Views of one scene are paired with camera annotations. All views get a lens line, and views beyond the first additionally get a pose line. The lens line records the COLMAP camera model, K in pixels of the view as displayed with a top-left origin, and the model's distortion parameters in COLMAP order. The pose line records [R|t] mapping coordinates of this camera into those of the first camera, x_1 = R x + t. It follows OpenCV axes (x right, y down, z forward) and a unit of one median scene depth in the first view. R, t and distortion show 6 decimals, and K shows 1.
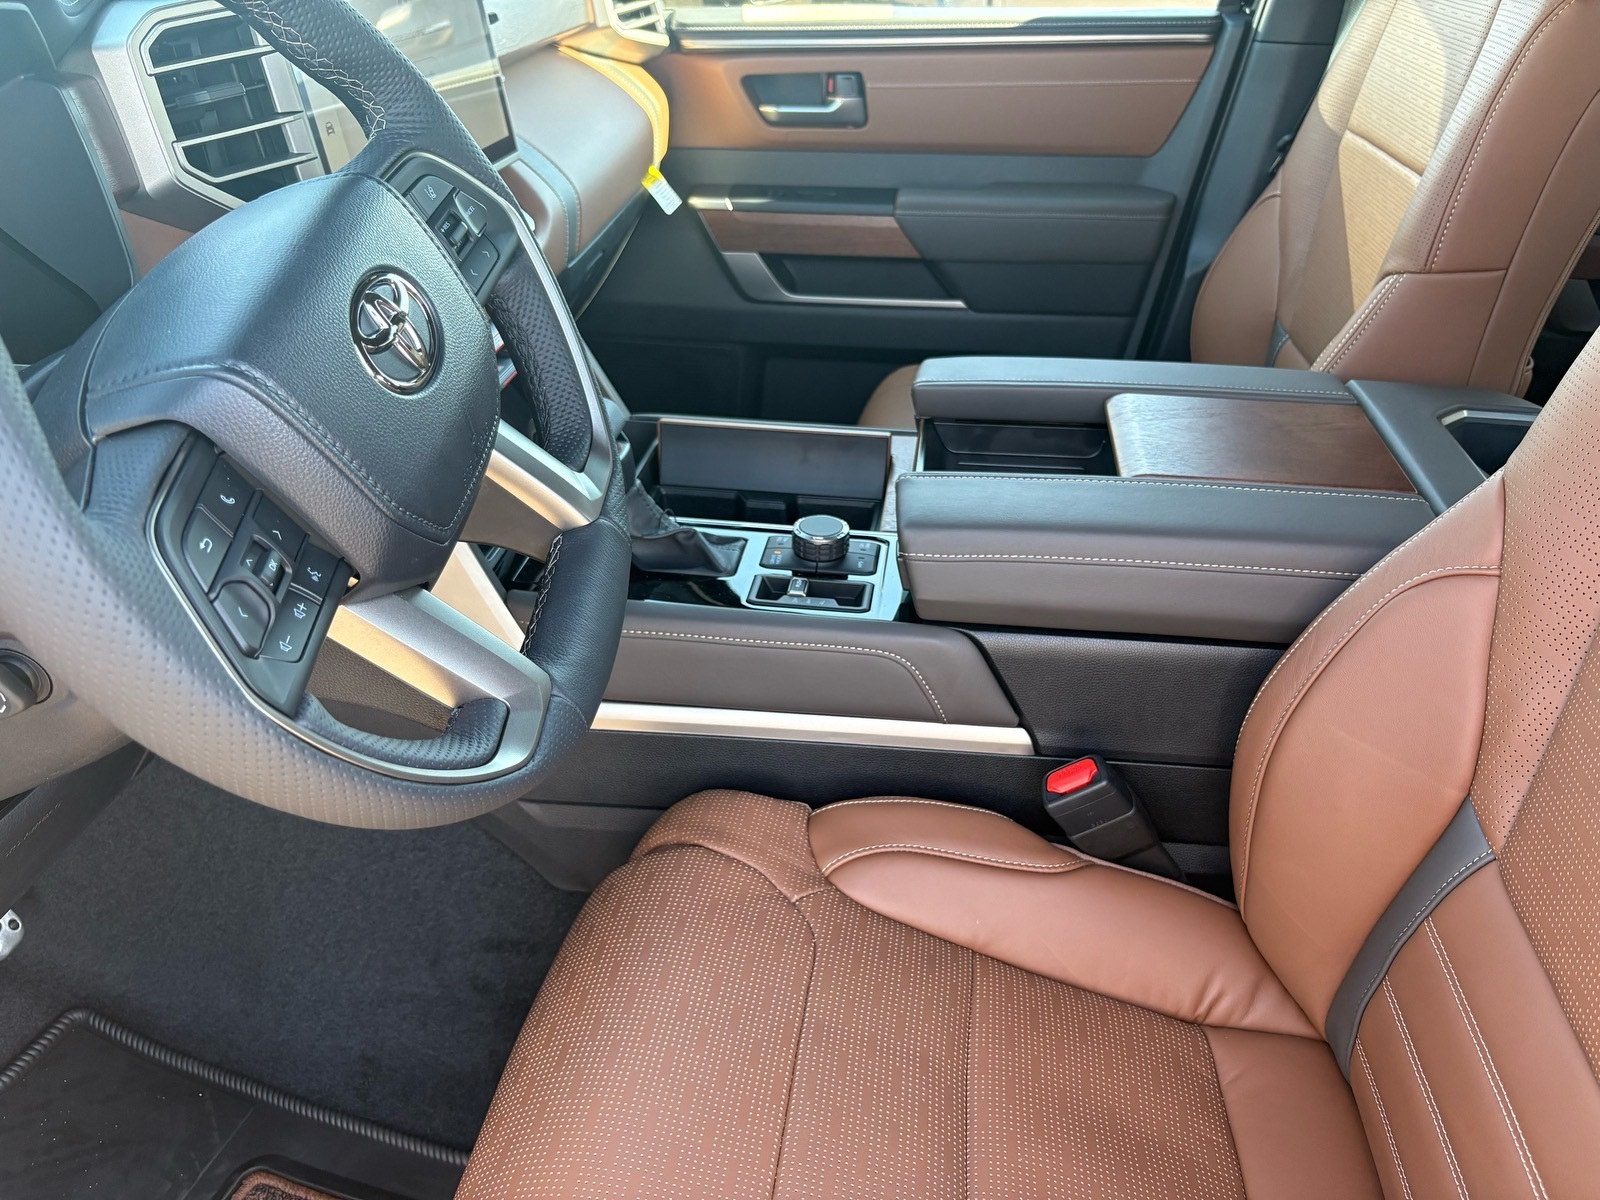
lens RADIAL K [[1243.8, 0, 800.0], [0, 1243.8, 600.0], [0, 0, 1]] dist [0.003662, -0.006630]
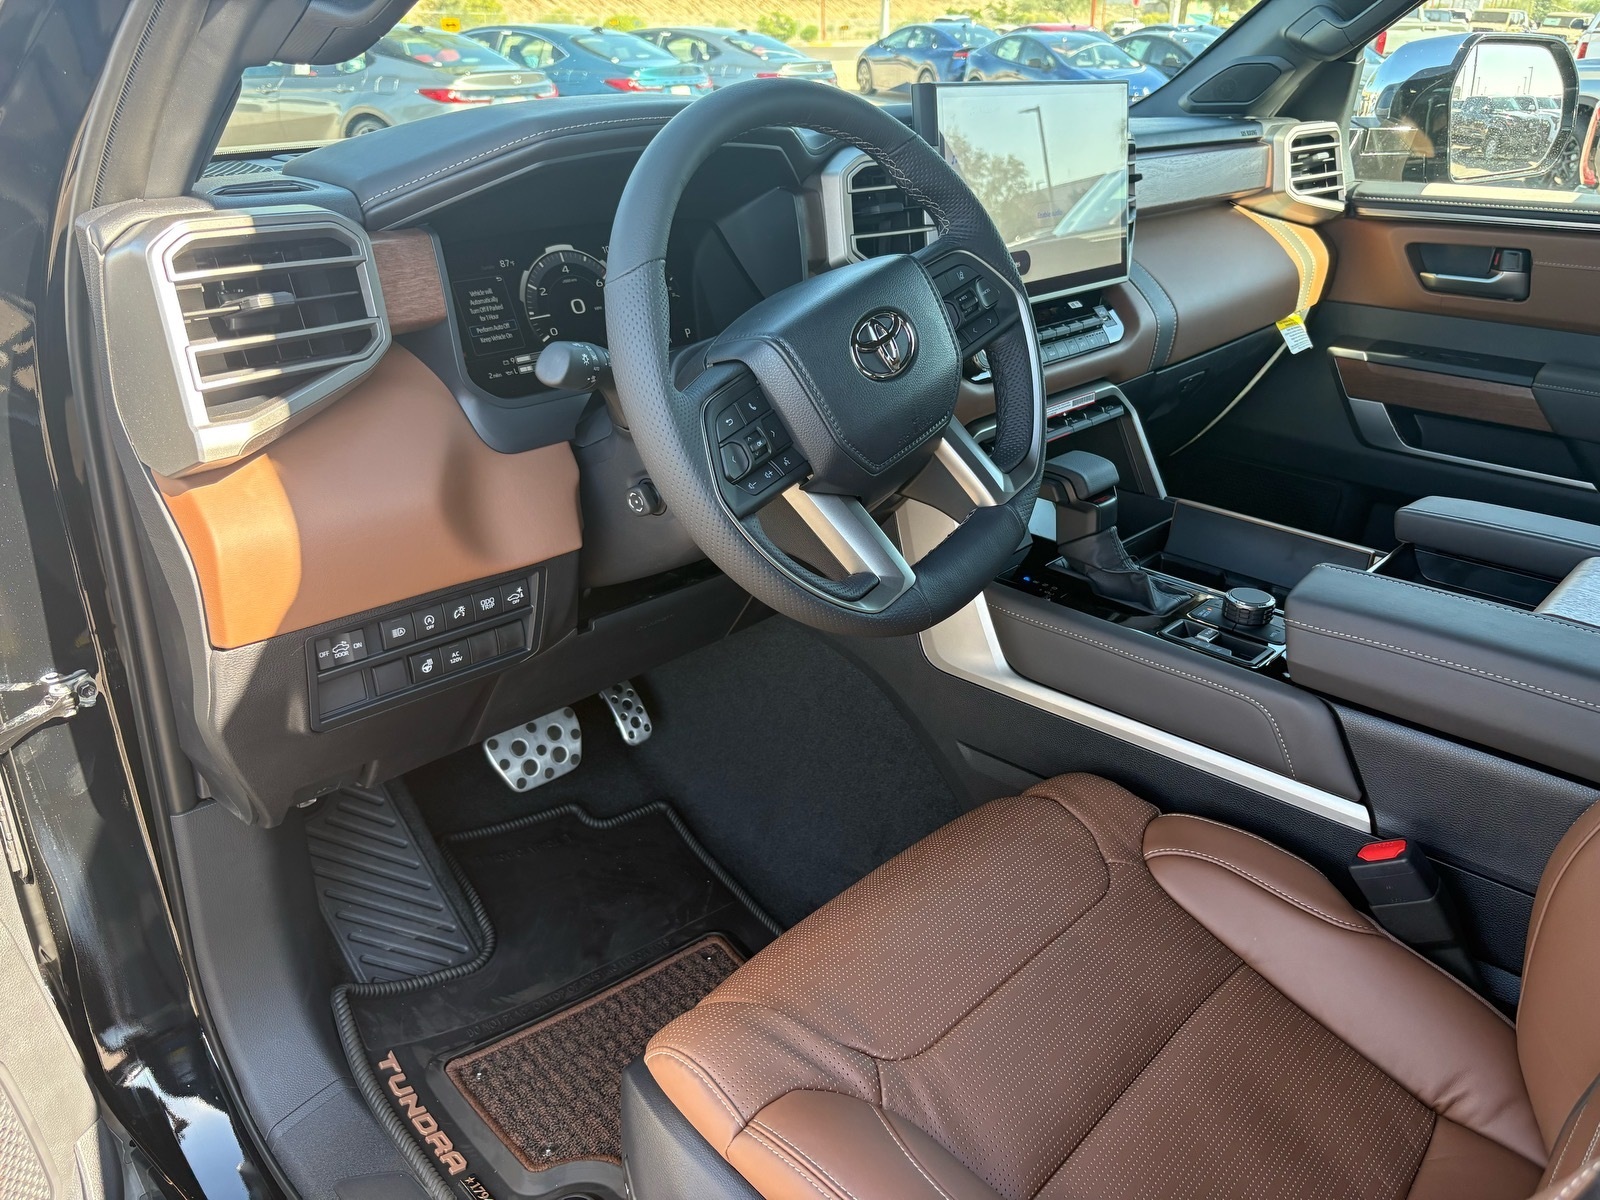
lens RADIAL K [[1231.1, 0, 800.0], [0, 1231.1, 600.0], [0, 0, 1]] dist [0.028724, -0.012007]
pose [[0.811861, 0.244573, -0.530156, 0.308165], [-0.301038, 0.953377, -0.021183, 0.101806], [0.500258, 0.176794, 0.847636, -0.224674]]
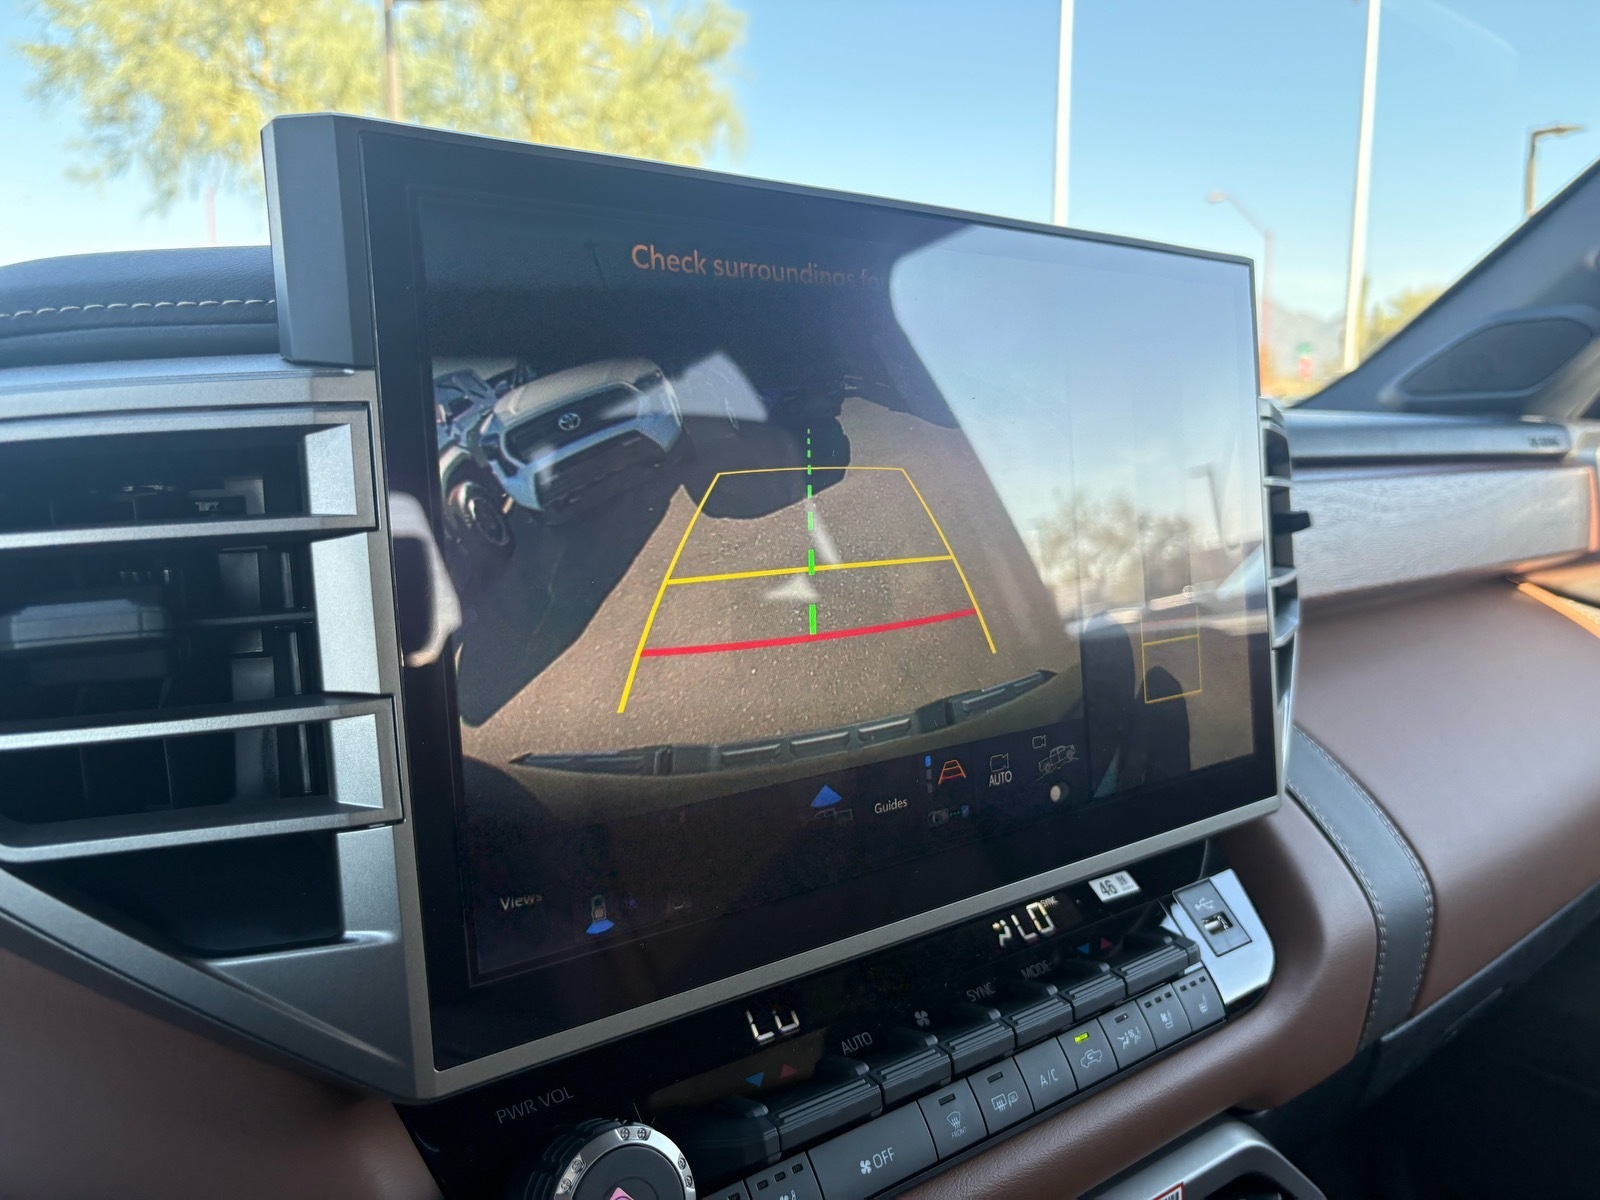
lens RADIAL K [[1231.1, 0, 800.0], [0, 1231.1, 600.0], [0, 0, 1]] dist [0.028724, -0.012007]
pose [[0.721014, 0.129476, -0.680716, -0.074185], [-0.367259, 0.904459, -0.216968, -0.323952], [0.587588, 0.406436, 0.699679, 0.691019]]
